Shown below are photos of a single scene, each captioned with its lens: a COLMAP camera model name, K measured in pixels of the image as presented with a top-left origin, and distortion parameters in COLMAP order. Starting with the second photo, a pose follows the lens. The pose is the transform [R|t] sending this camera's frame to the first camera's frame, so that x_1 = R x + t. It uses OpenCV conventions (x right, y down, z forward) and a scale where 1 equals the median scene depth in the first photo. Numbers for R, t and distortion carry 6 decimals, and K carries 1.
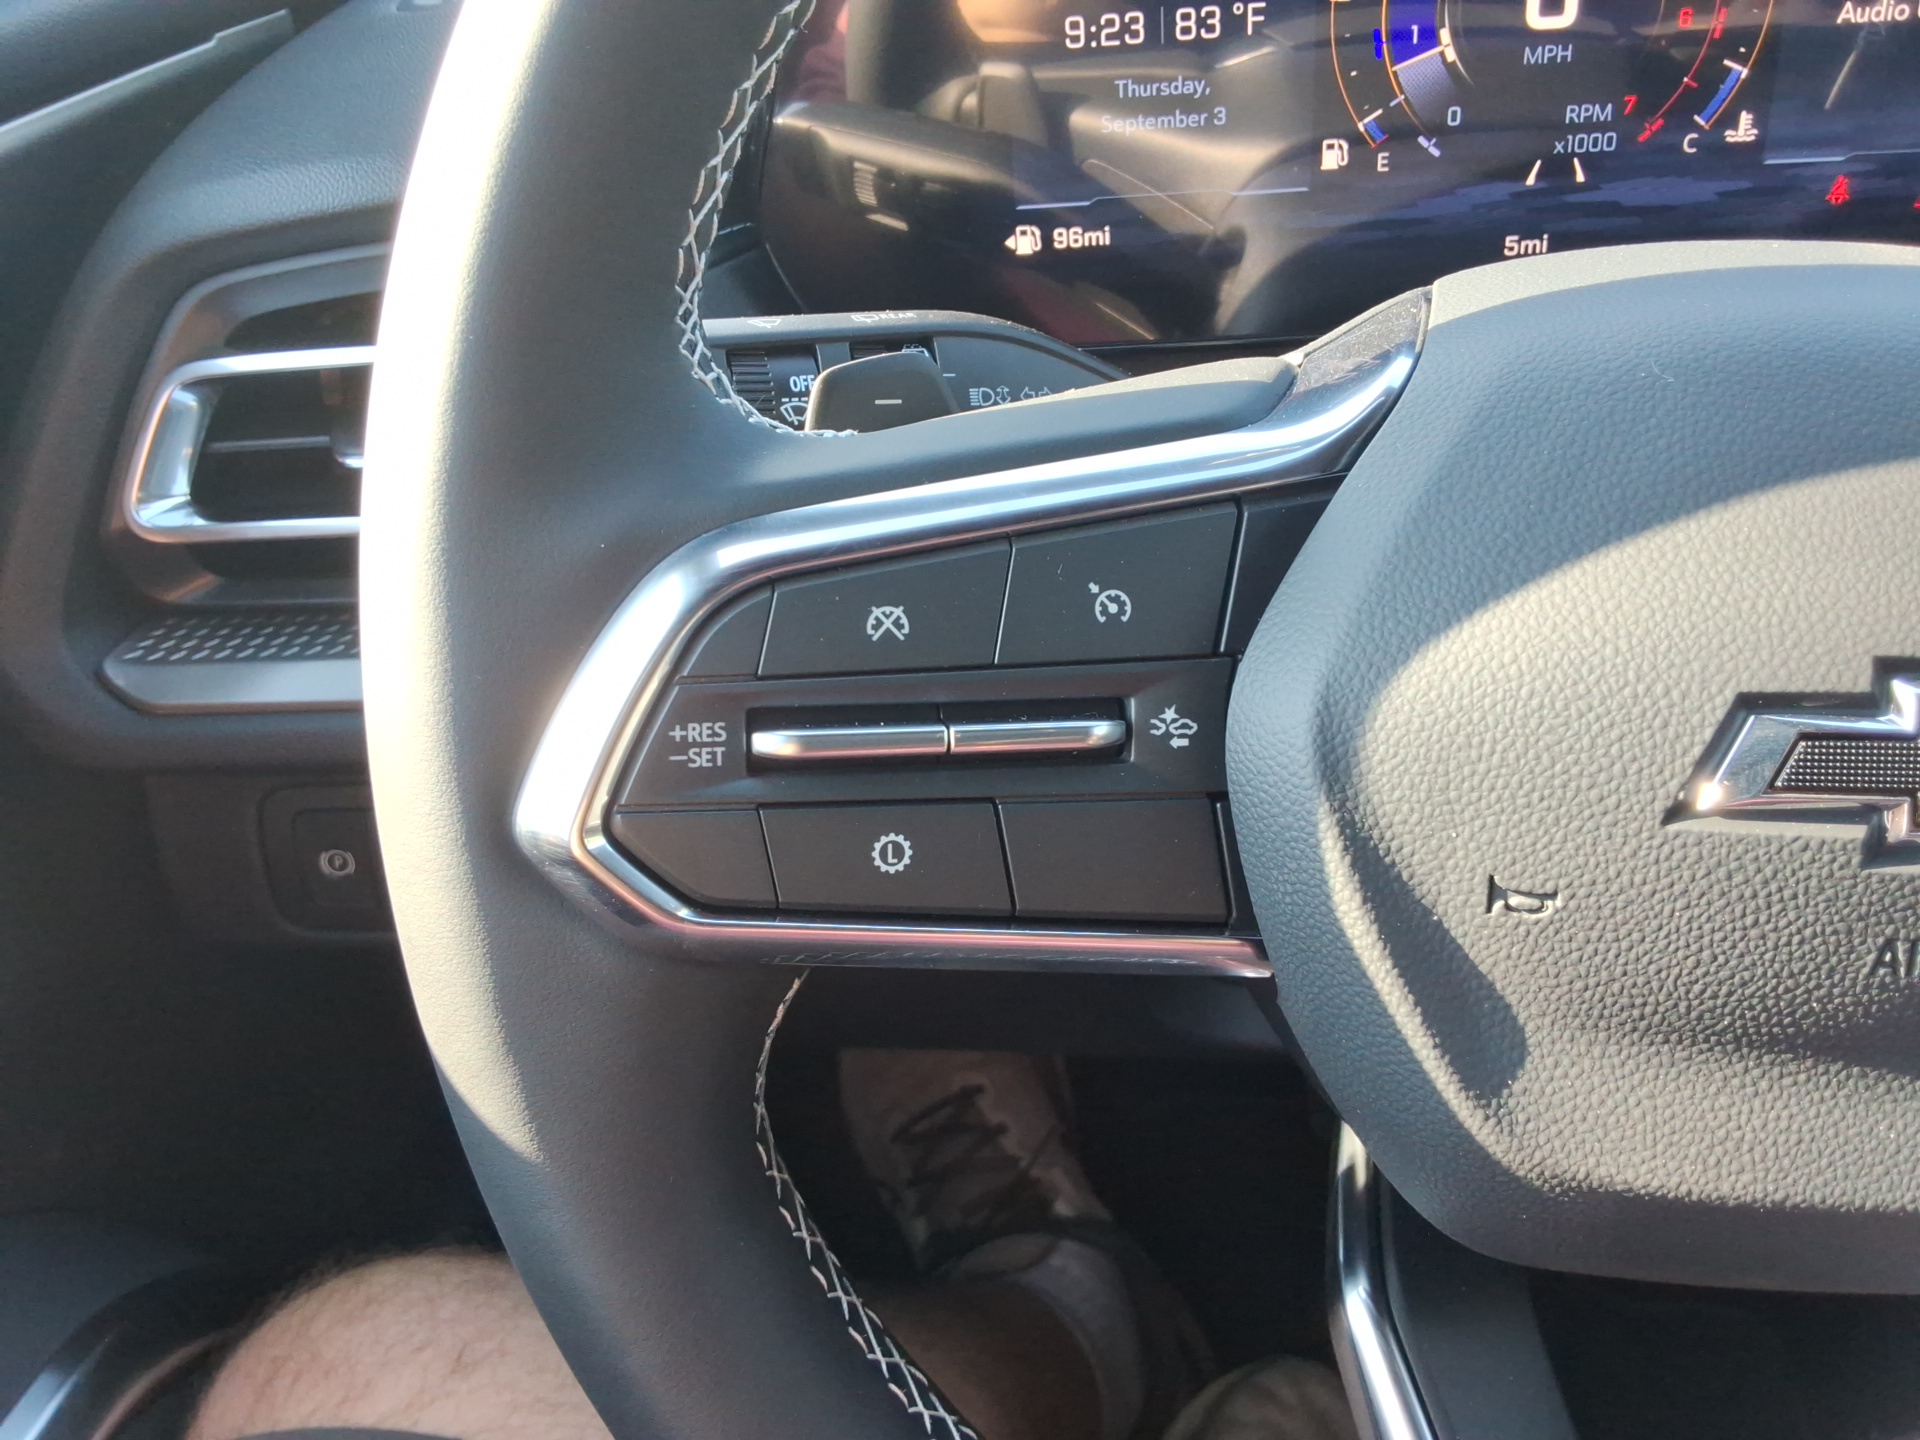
lens RADIAL K [[1547.0, 0, 978.8], [0, 1547.0, 716.7], [0, 0, 1]] dist [0.112526, -0.161518]
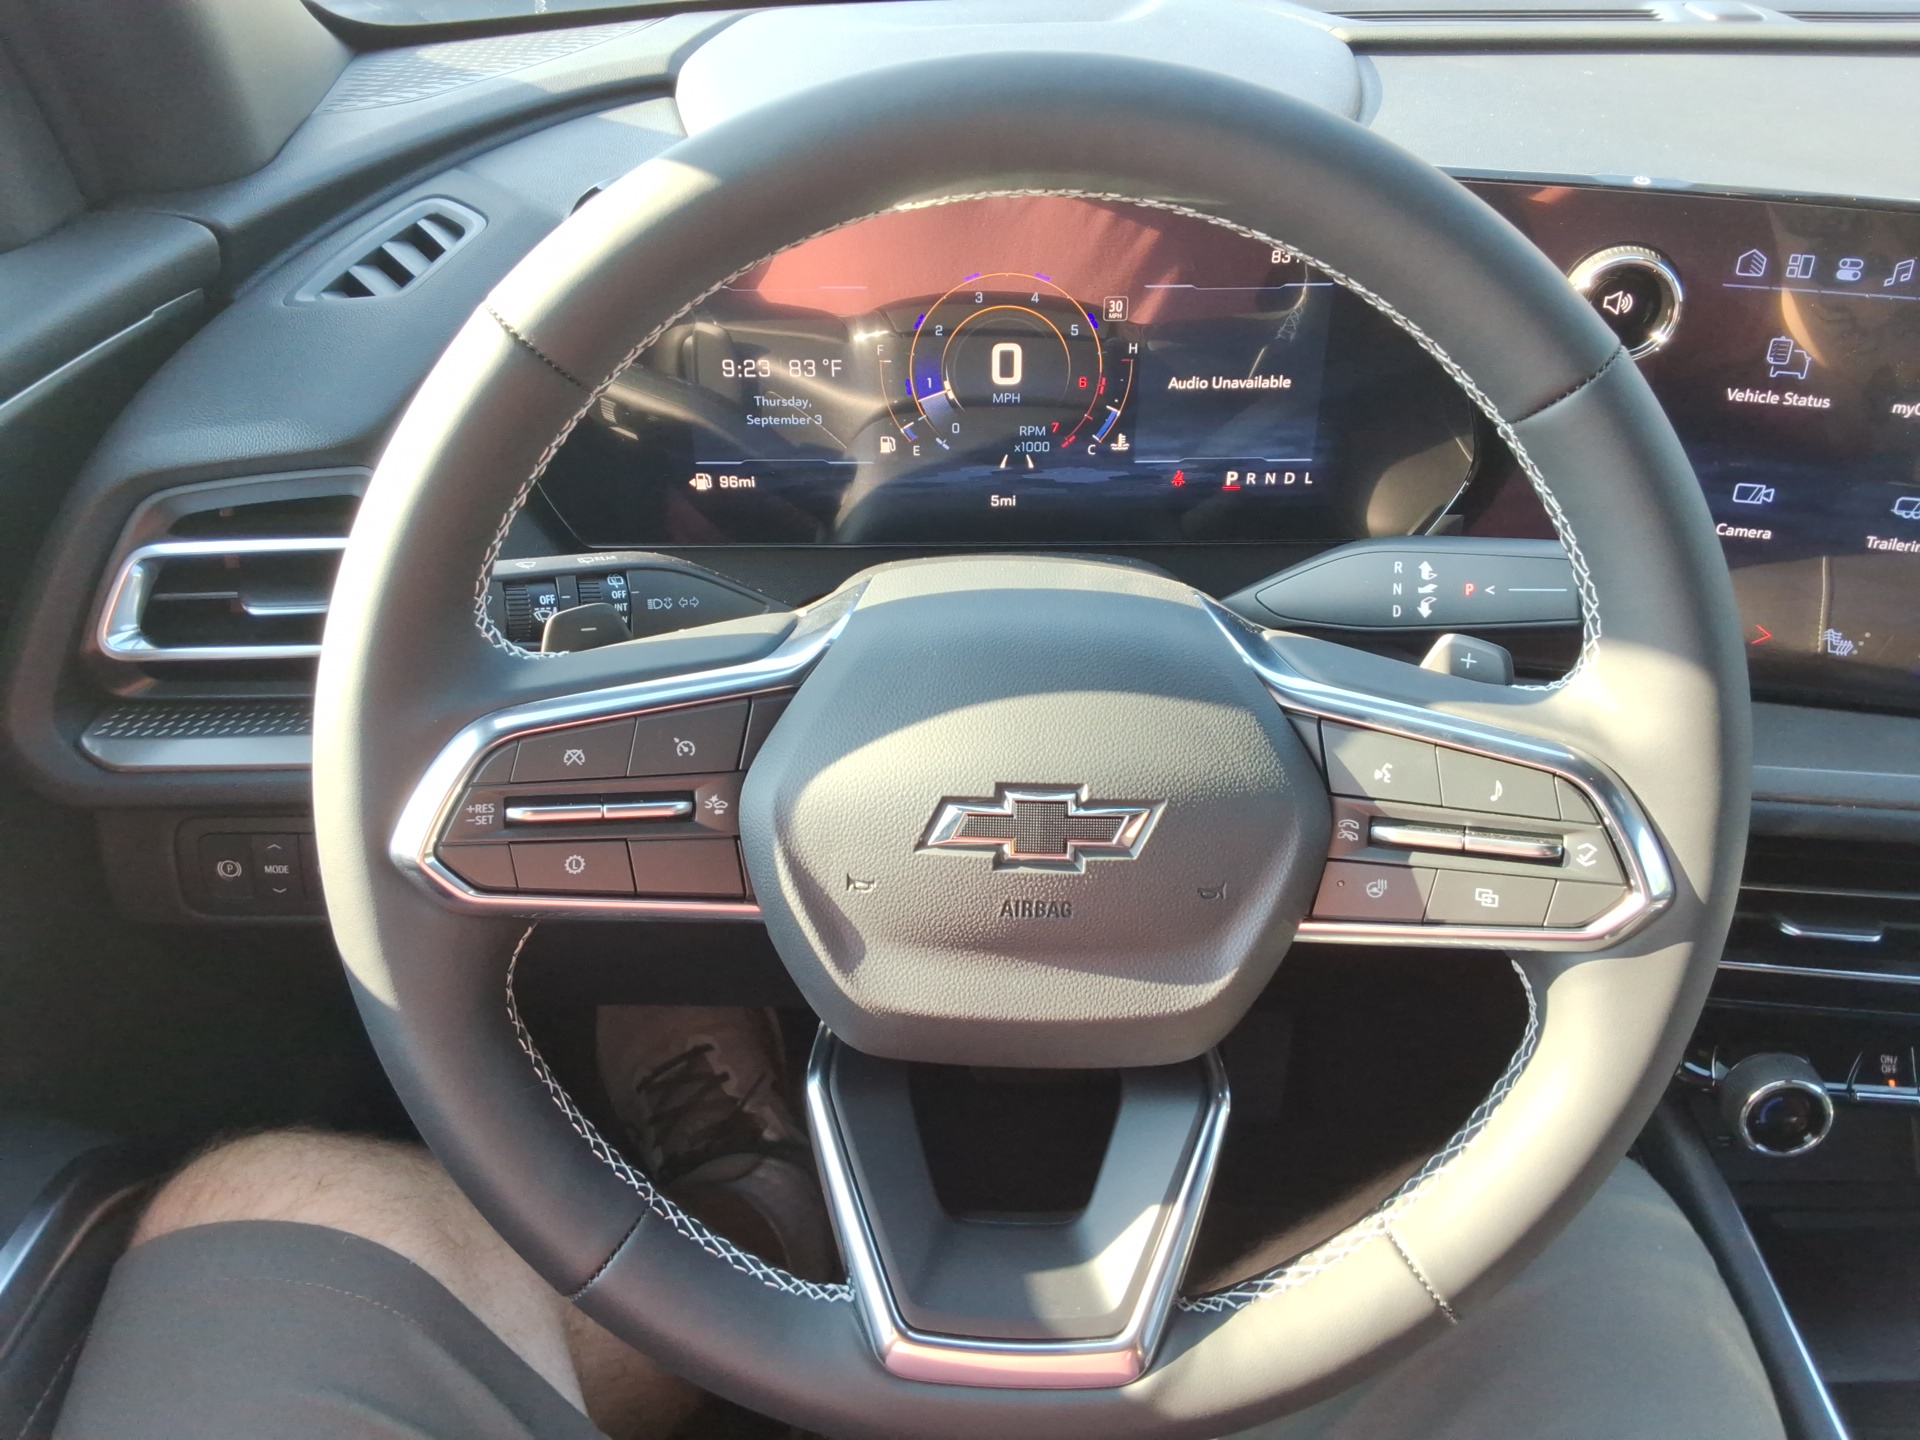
lens RADIAL K [[1547.0, 0, 985.4], [0, 1547.0, 710.5], [0, 0, 1]] dist [0.112526, -0.161518]
pose [[0.991670, 0.014967, 0.127929, 0.131684], [-0.013661, 0.999845, -0.011083, -0.062806], [-0.128076, 0.009243, 0.991721, -0.698576]]
